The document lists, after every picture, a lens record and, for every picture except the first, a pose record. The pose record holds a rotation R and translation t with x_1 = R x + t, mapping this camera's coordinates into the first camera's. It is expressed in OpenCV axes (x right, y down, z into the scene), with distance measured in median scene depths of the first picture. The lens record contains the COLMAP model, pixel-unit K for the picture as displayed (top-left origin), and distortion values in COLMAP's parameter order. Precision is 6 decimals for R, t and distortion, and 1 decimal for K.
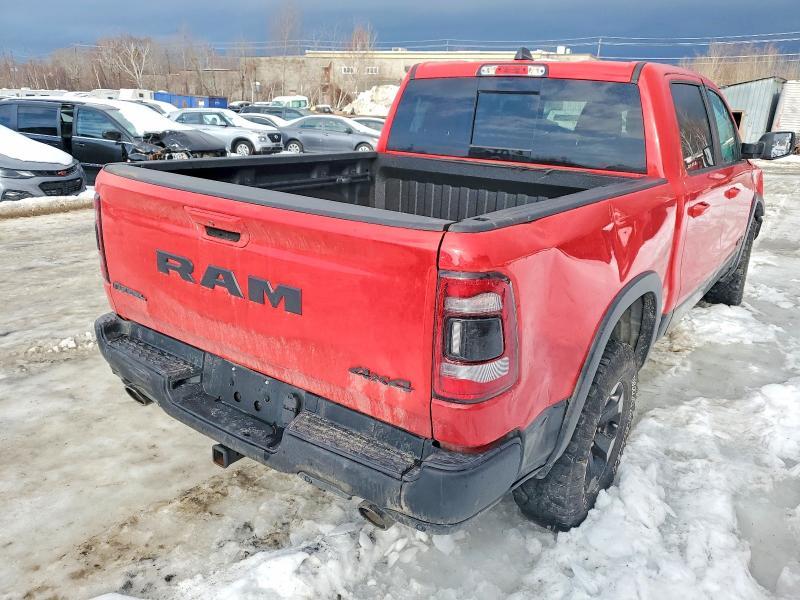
lens RADIAL K [[619.4, 0, 397.6], [0, 619.4, 268.9], [0, 0, 1]] dist [0.026015, -0.001593]
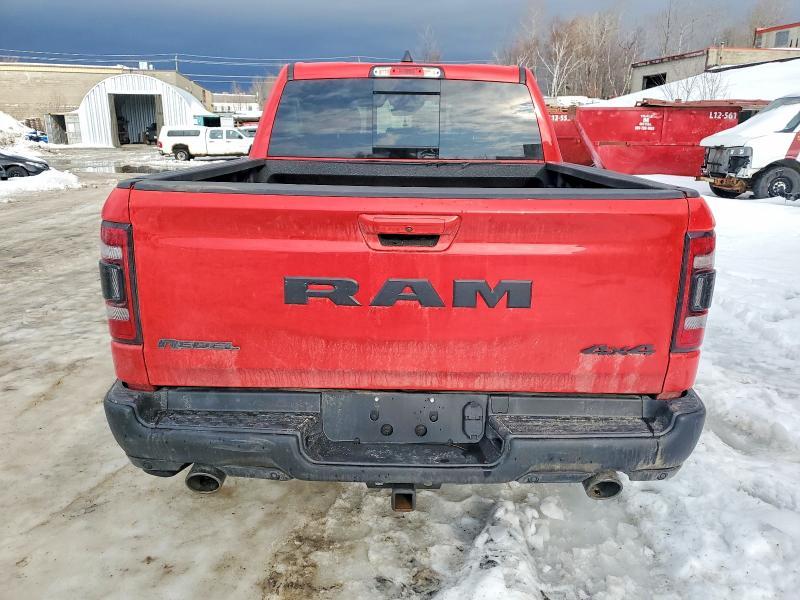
lens RADIAL K [[619.4, 0, 397.6], [0, 619.4, 268.9], [0, 0, 1]] dist [0.026015, -0.001593]
pose [[0.815226, -0.155884, 0.557769, -0.748766], [0.169838, 0.985100, 0.027081, -0.040576], [-0.553680, 0.072654, 0.829554, 0.275505]]
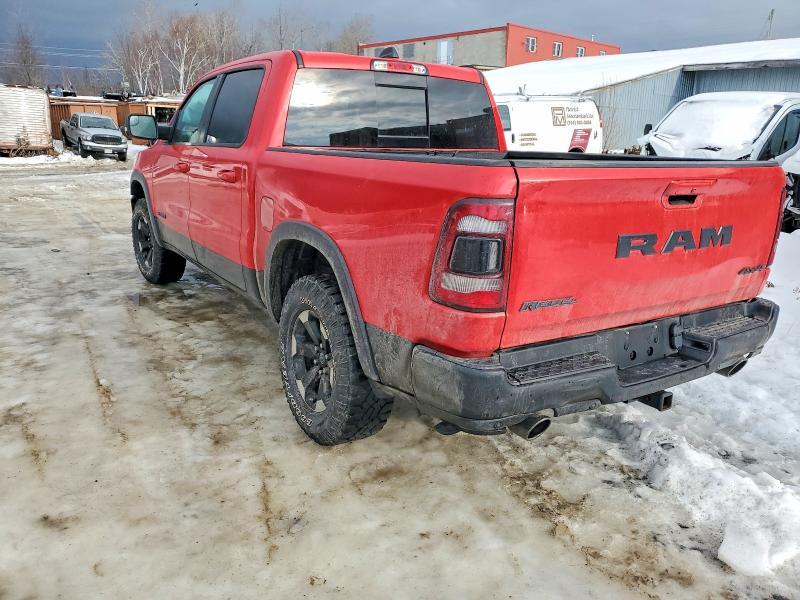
lens RADIAL K [[619.4, 0, 397.6], [0, 619.4, 268.9], [0, 0, 1]] dist [0.026015, -0.001593]
pose [[0.380770, -0.224921, 0.896897, -1.477756], [0.232442, 0.962101, 0.142592, -0.210771], [-0.894978, 0.154182, 0.418620, 0.958891]]
